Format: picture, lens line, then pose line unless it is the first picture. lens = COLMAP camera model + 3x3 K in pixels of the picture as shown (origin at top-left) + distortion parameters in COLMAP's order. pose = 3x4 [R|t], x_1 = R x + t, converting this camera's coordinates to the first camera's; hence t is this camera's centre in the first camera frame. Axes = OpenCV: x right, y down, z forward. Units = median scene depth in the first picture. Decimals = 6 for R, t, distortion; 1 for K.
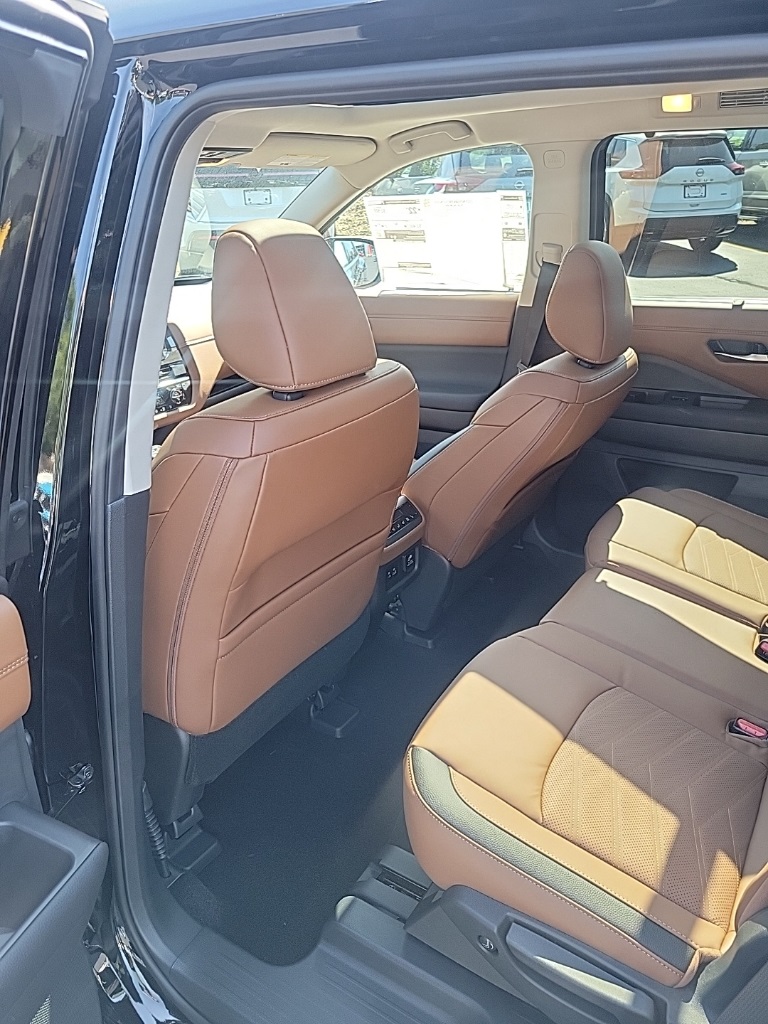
lens RADIAL K [[769.9, 0, 375.2], [0, 769.9, 513.9], [0, 0, 1]] dist [0.051493, -0.029303]
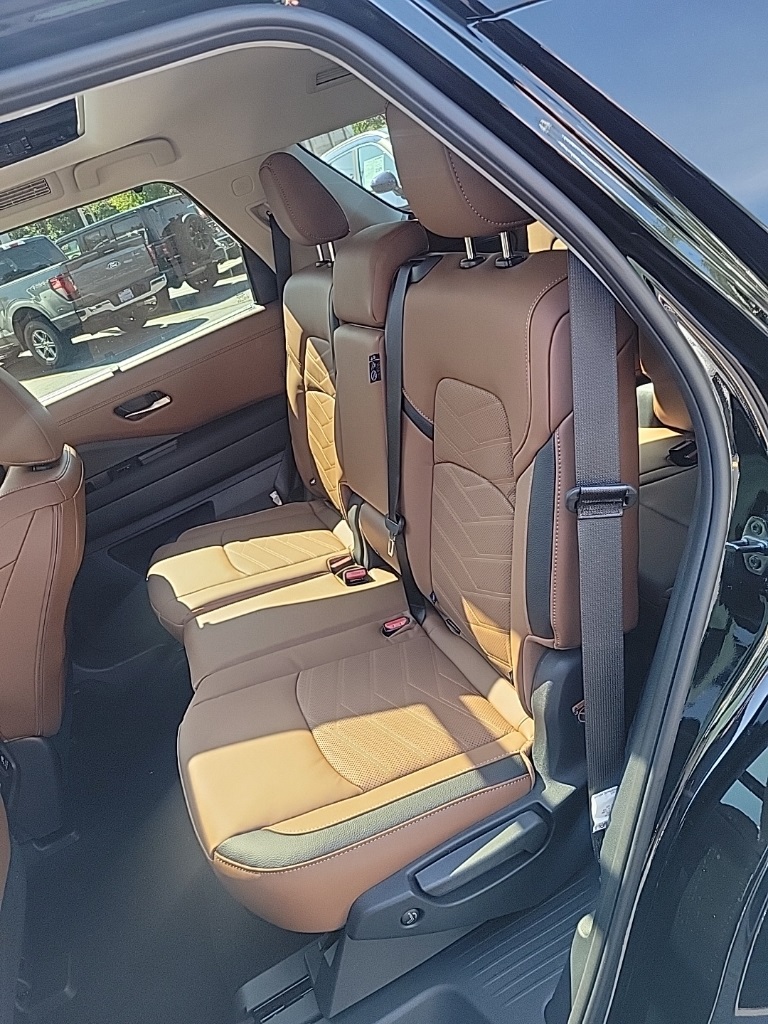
lens RADIAL K [[769.9, 0, 387.5], [0, 769.9, 514.8], [0, 0, 1]] dist [0.051493, -0.029303]
pose [[0.556397, -0.497396, 0.665597, -0.163790], [0.601253, 0.793898, 0.090665, 0.023343], [-0.573513, 0.349747, 0.740783, 0.064502]]
